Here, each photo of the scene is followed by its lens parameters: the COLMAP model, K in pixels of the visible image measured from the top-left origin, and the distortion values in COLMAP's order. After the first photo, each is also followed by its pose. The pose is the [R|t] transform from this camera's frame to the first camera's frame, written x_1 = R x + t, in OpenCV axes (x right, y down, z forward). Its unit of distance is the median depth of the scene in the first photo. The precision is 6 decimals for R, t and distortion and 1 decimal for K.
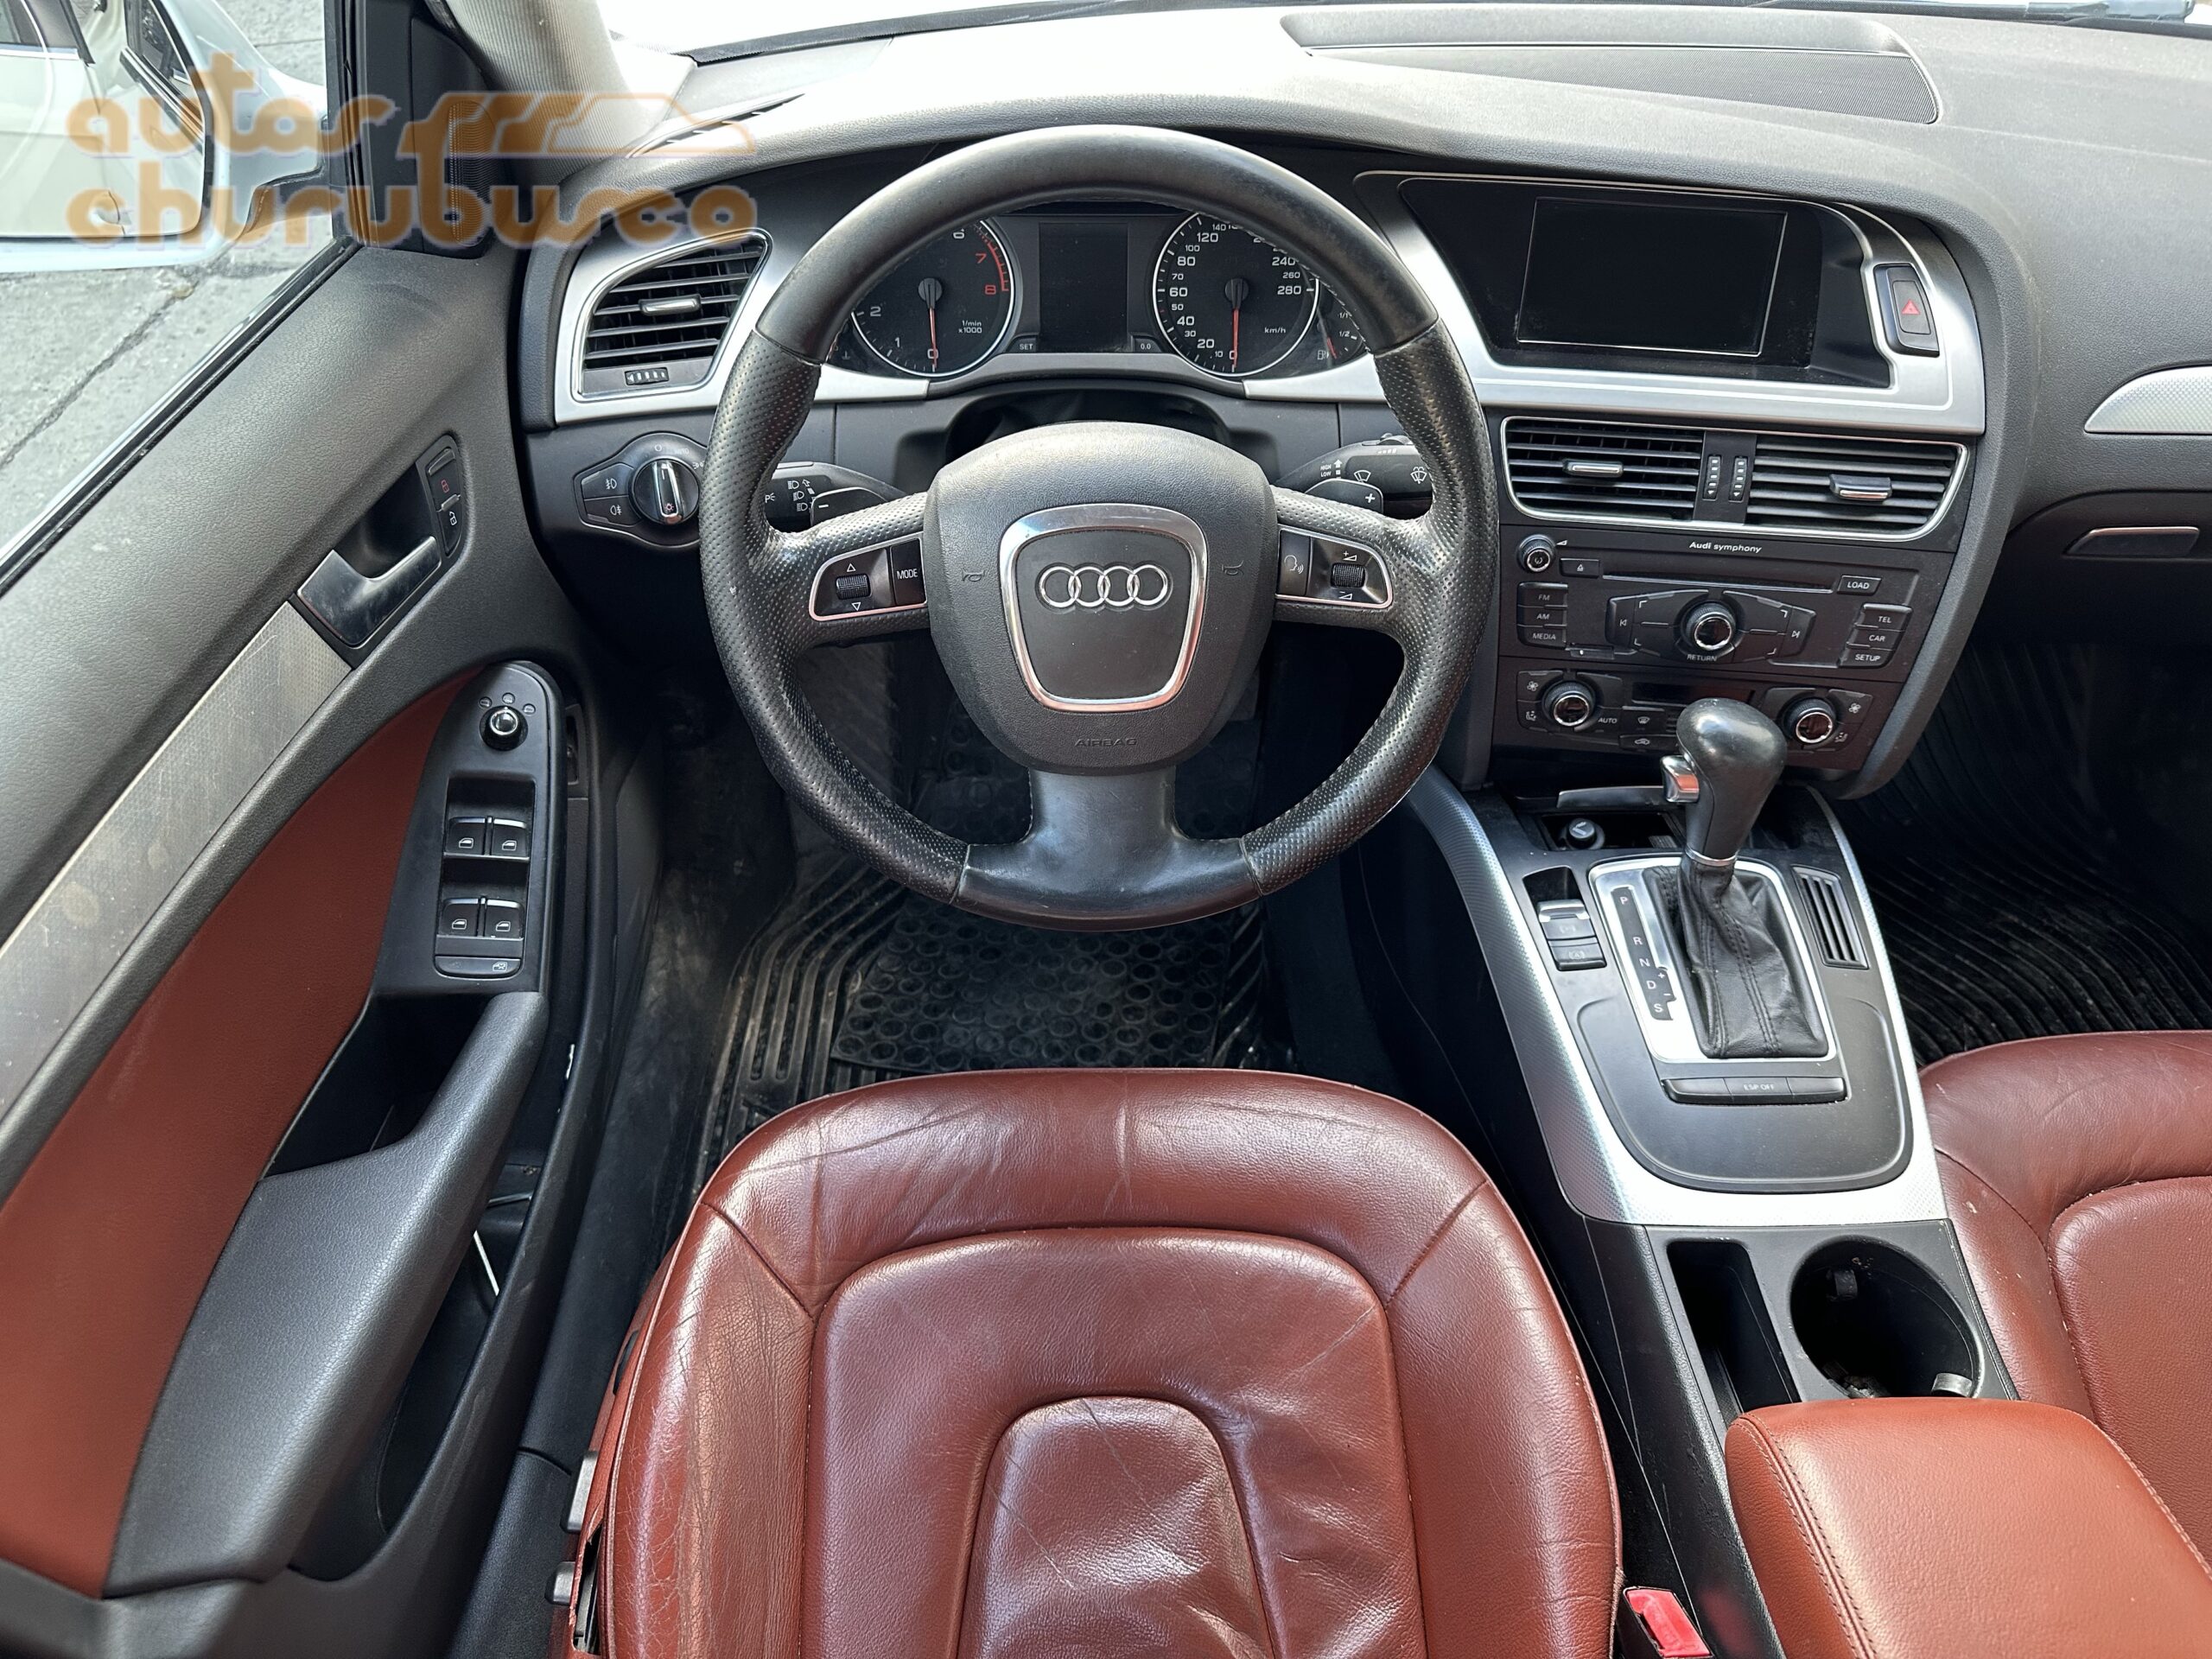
lens RADIAL K [[1564.0, 0, 1076.8], [0, 1564.0, 832.2], [0, 0, 1]] dist [0.046703, -0.078389]
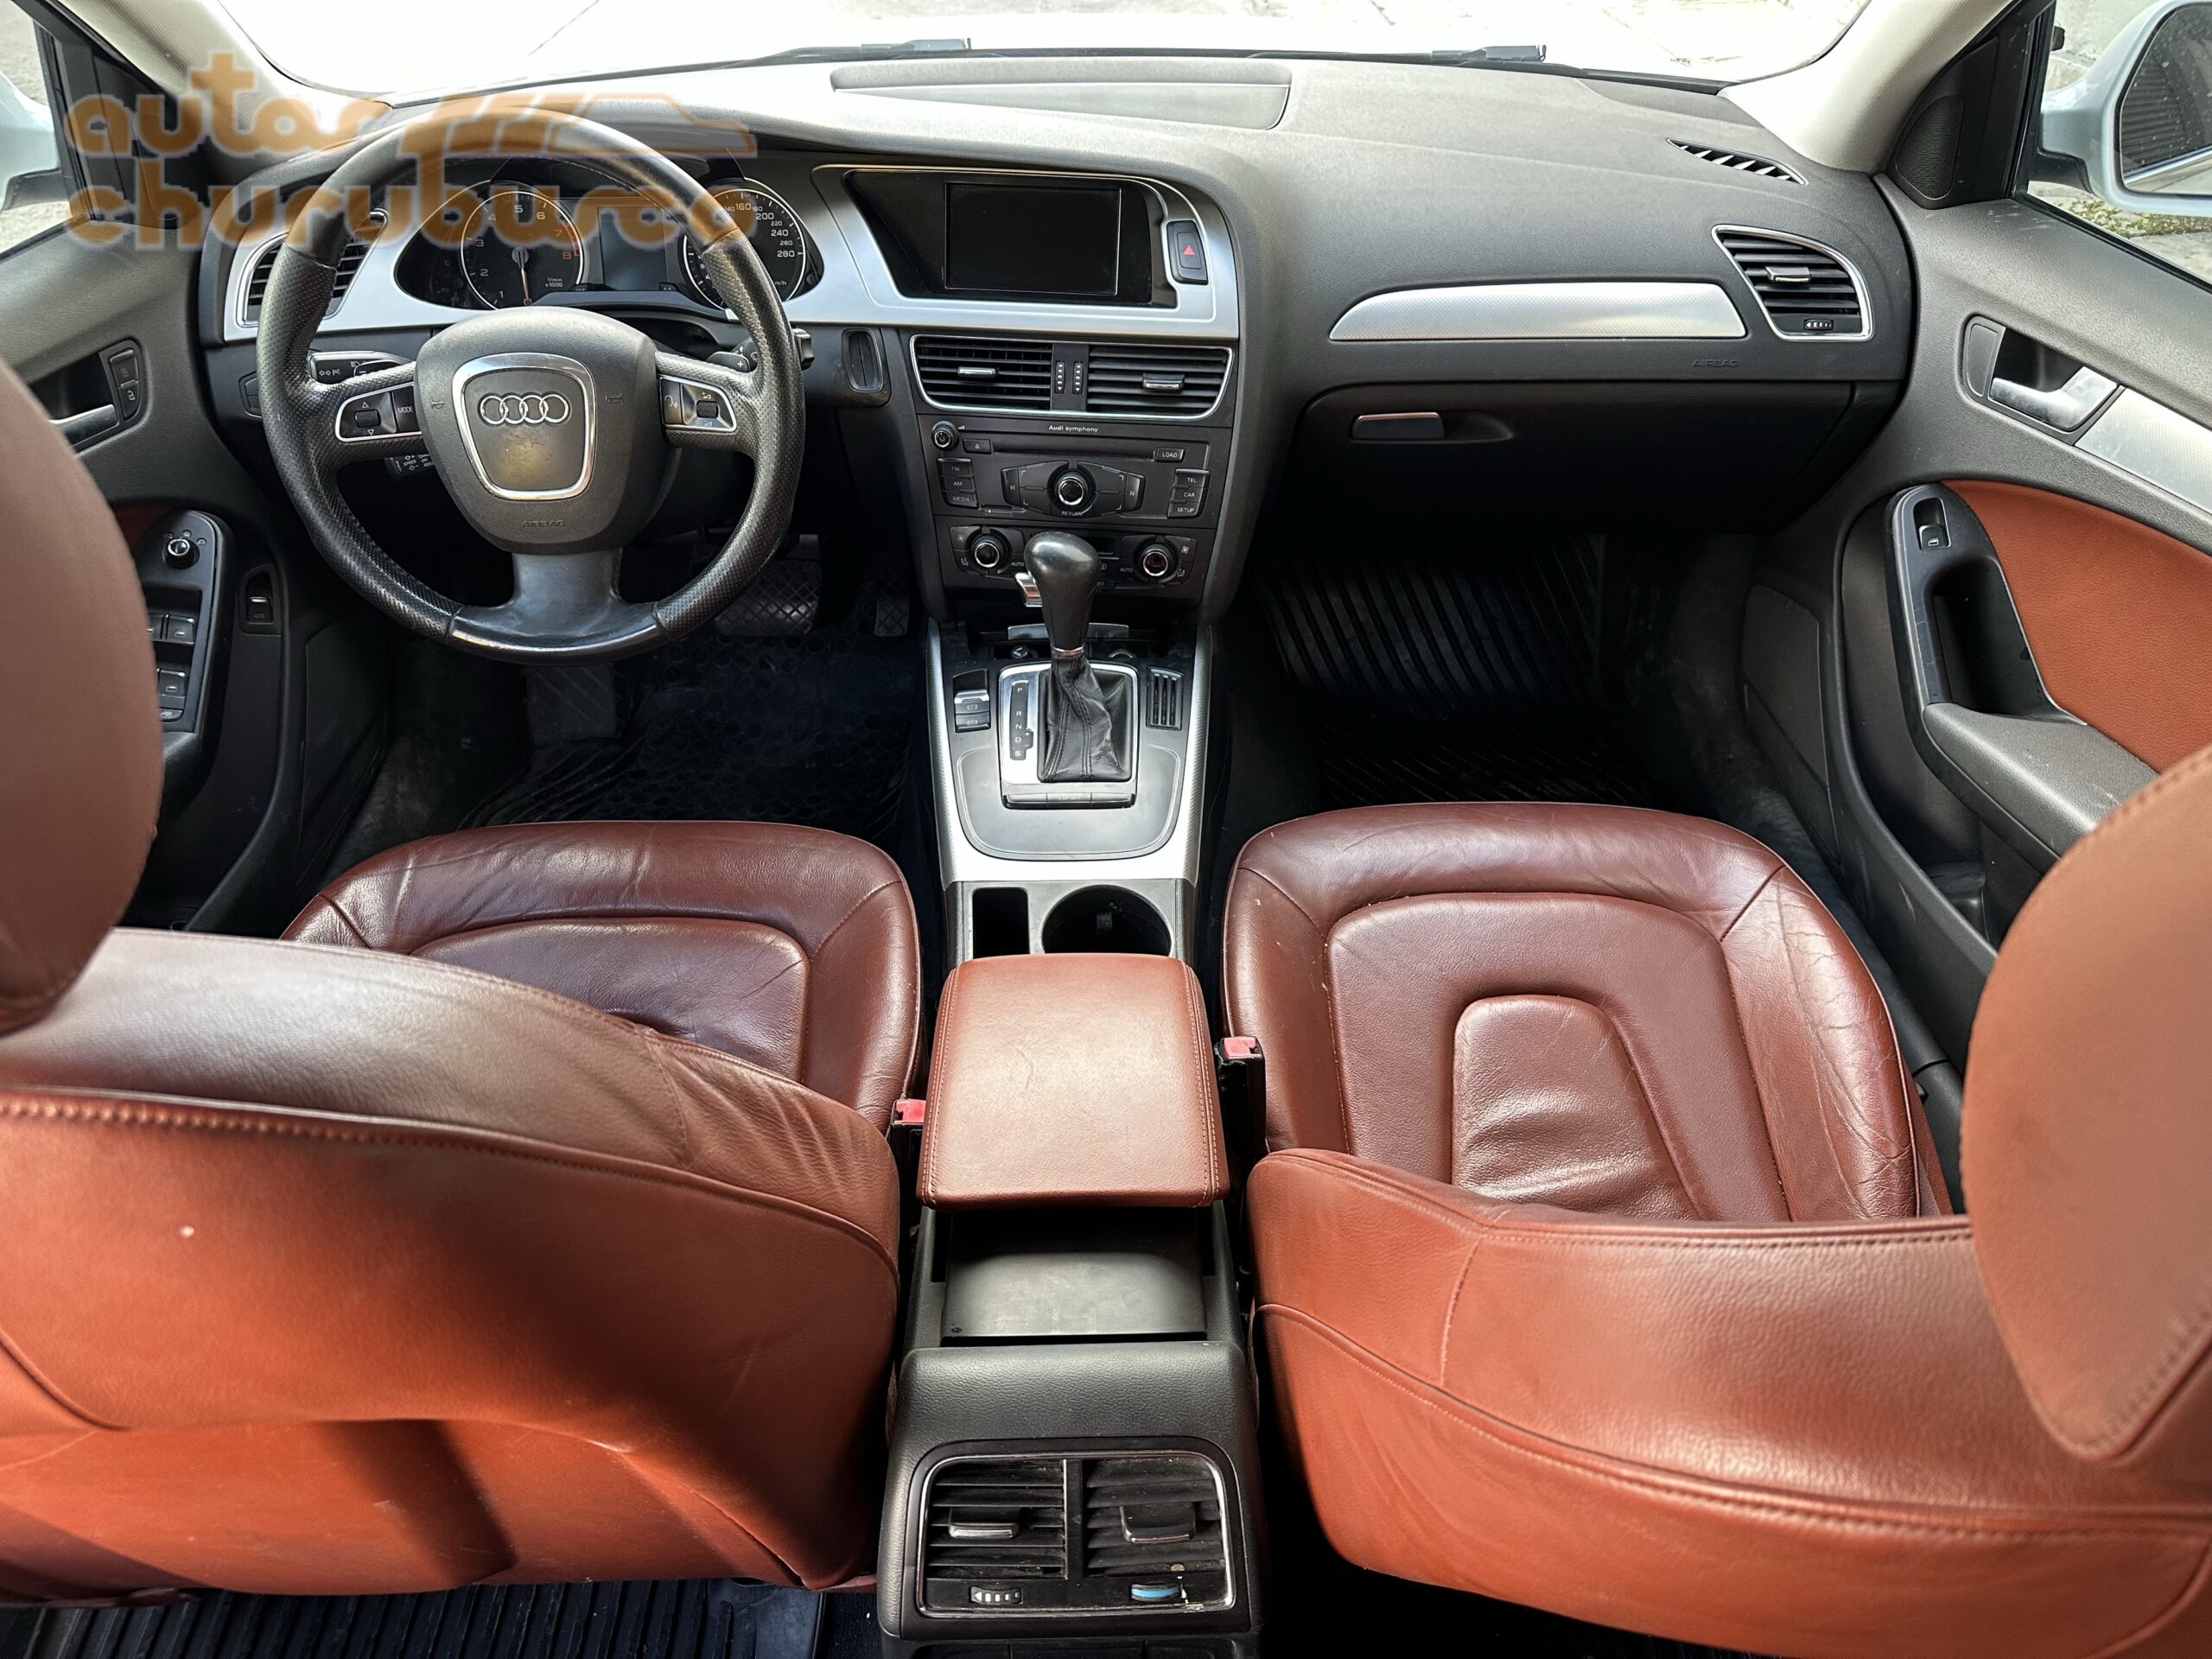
lens RADIAL K [[1564.0, 0, 1114.0], [0, 1564.0, 883.7], [0, 0, 1]] dist [0.046703, -0.078389]
pose [[0.999966, -0.006906, -0.004596, 0.448853], [0.006716, 0.999170, -0.040170, 0.275534], [0.004869, 0.040138, 0.999182, -0.366894]]
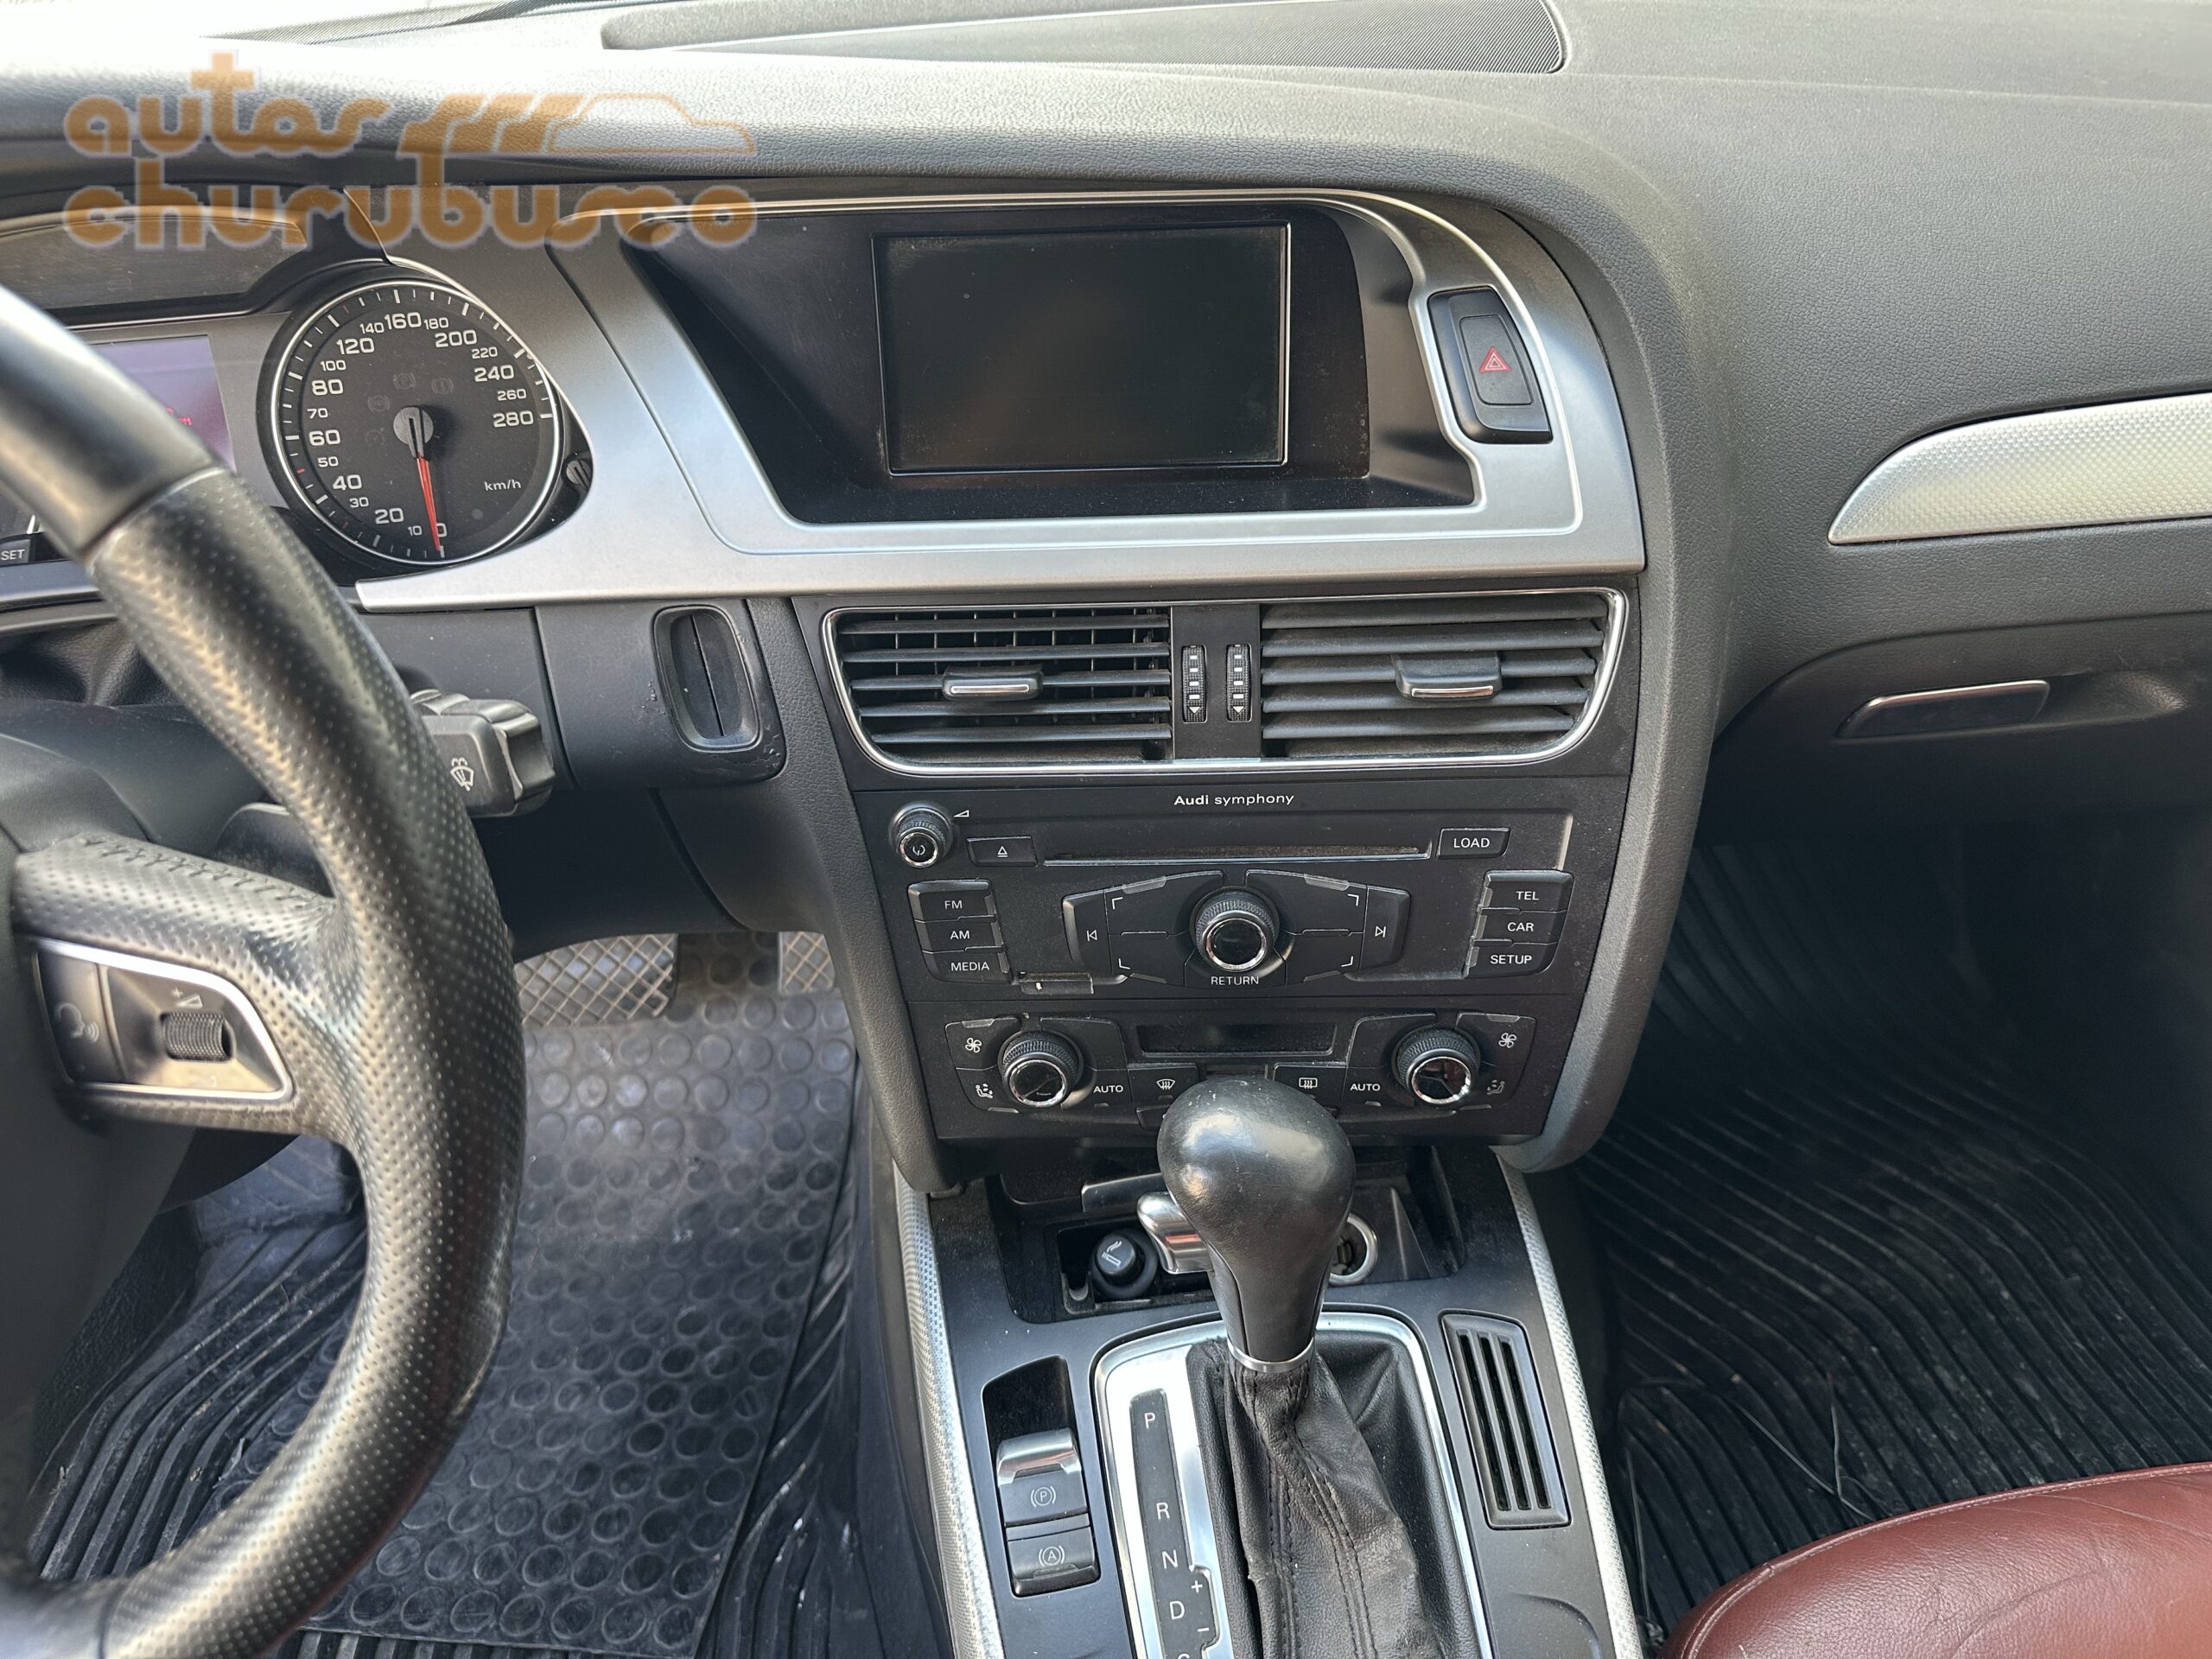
lens RADIAL K [[1564.0, 0, 1098.9], [0, 1564.0, 826.8], [0, 0, 1]] dist [0.046703, -0.078389]
pose [[0.994635, -0.093972, 0.043257, 0.335397], [0.096908, 0.992707, -0.071707, -0.134264], [-0.036203, 0.075514, 0.996487, 0.431932]]
